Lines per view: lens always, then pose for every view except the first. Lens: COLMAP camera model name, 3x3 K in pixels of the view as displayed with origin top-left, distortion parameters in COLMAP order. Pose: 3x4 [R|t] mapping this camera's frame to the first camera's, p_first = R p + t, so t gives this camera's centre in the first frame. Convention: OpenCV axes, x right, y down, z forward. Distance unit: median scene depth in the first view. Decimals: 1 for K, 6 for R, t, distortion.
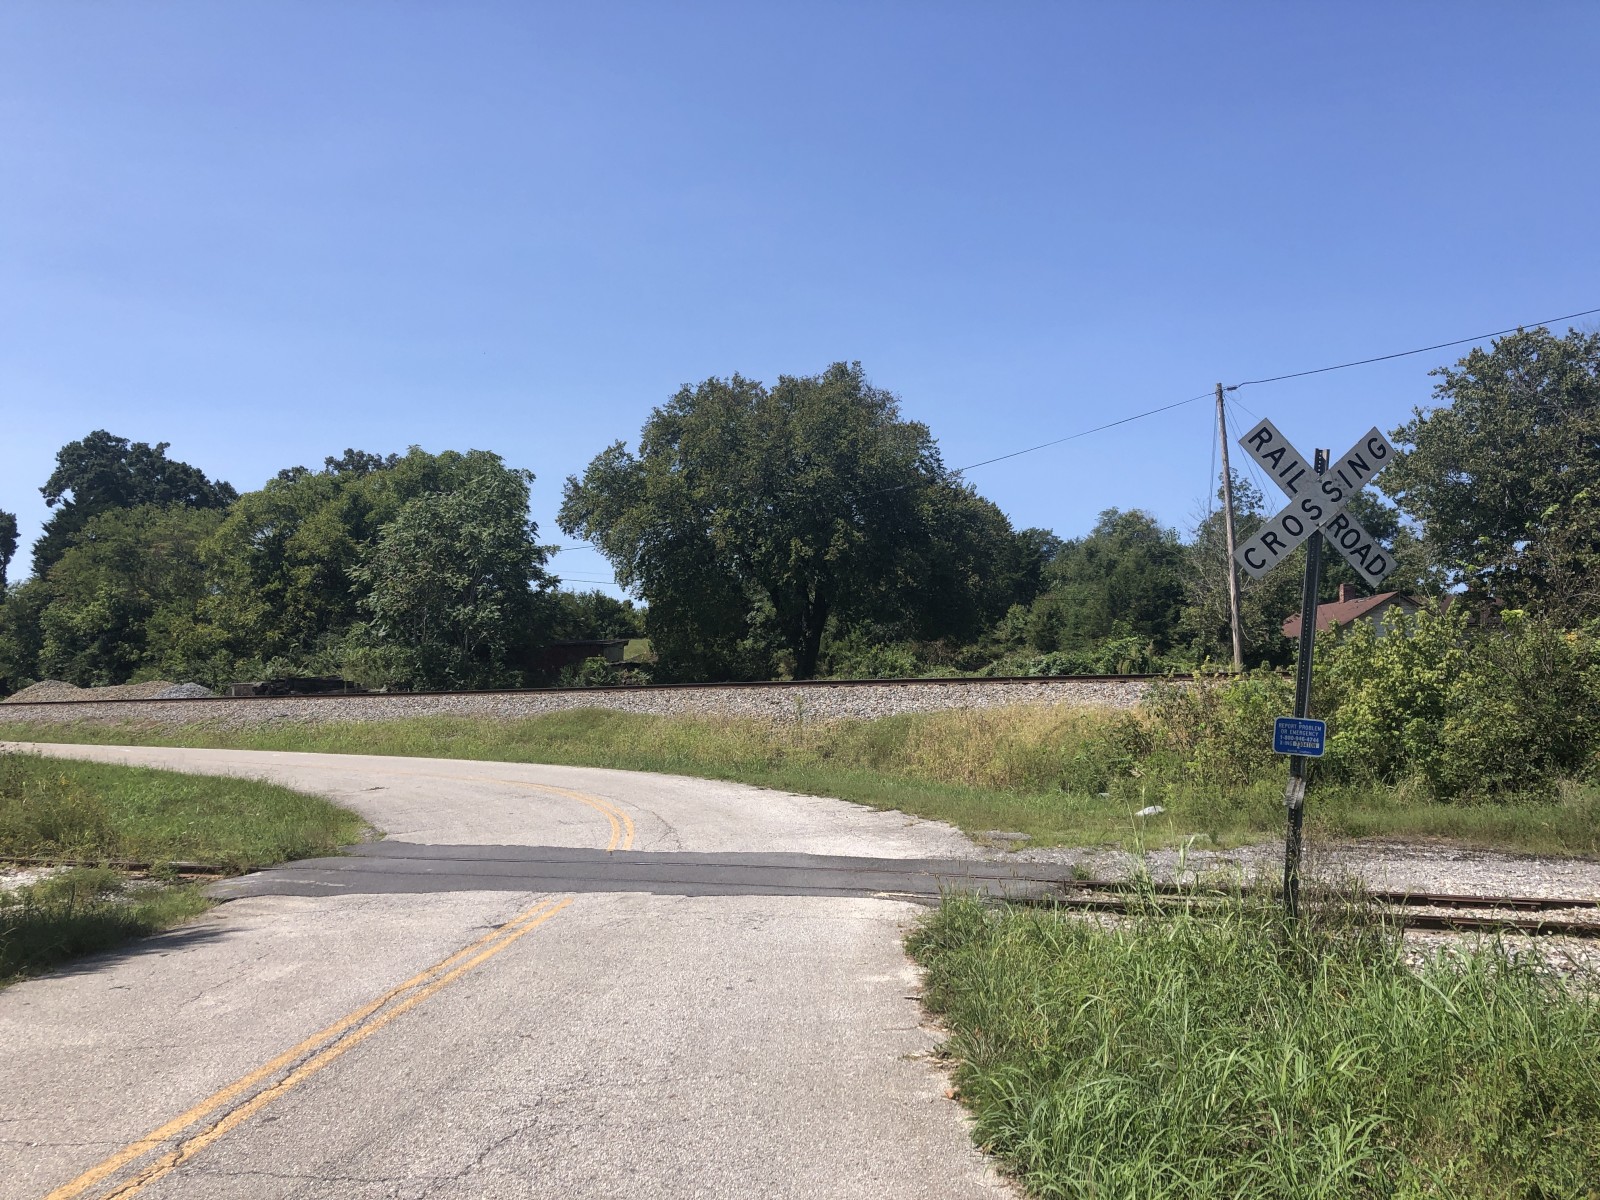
lens RADIAL K [[1276.7, 0, 802.5], [0, 1276.7, 592.4], [0, 0, 1]] dist [-0.000627, -0.002526]
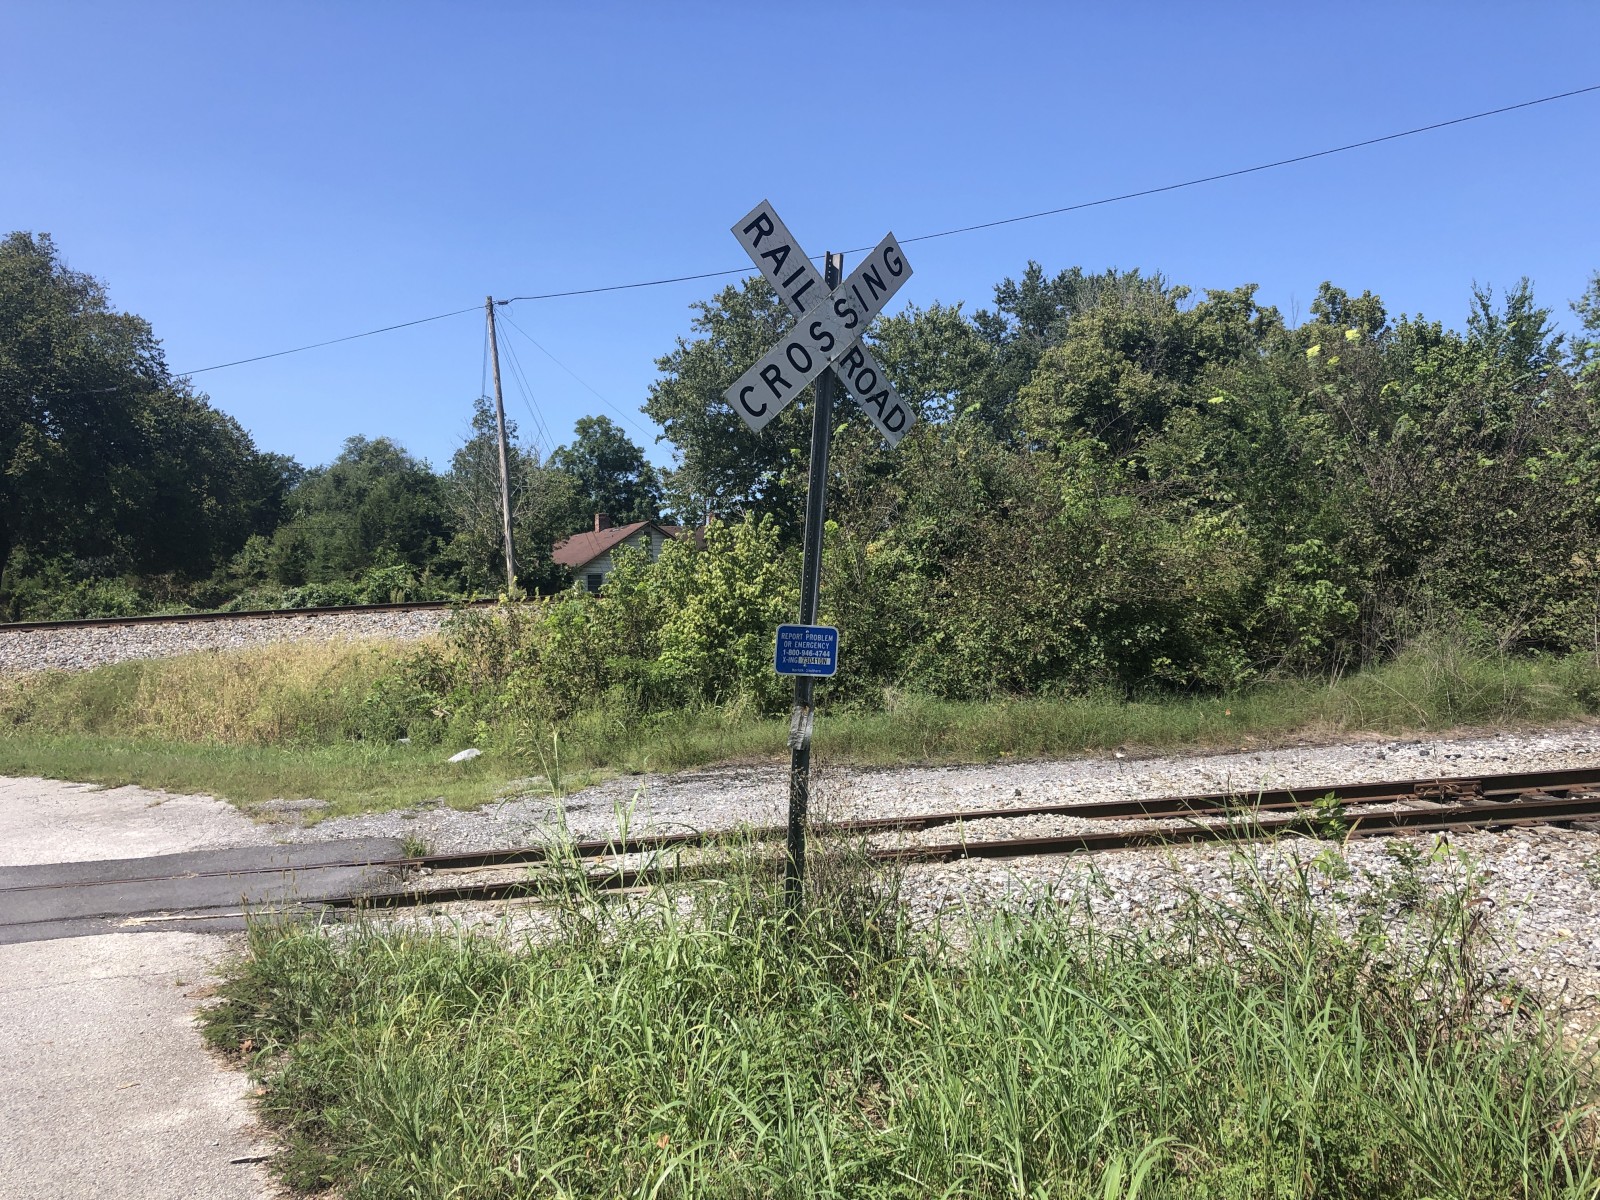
lens RADIAL K [[1276.7, 0, 802.5], [0, 1276.7, 592.4], [0, 0, 1]] dist [-0.000627, -0.002526]
pose [[0.838903, -0.024954, 0.543708, -0.001588], [-0.002963, 0.998724, 0.050410, 0.012265], [-0.544272, -0.043900, 0.837759, 0.113572]]
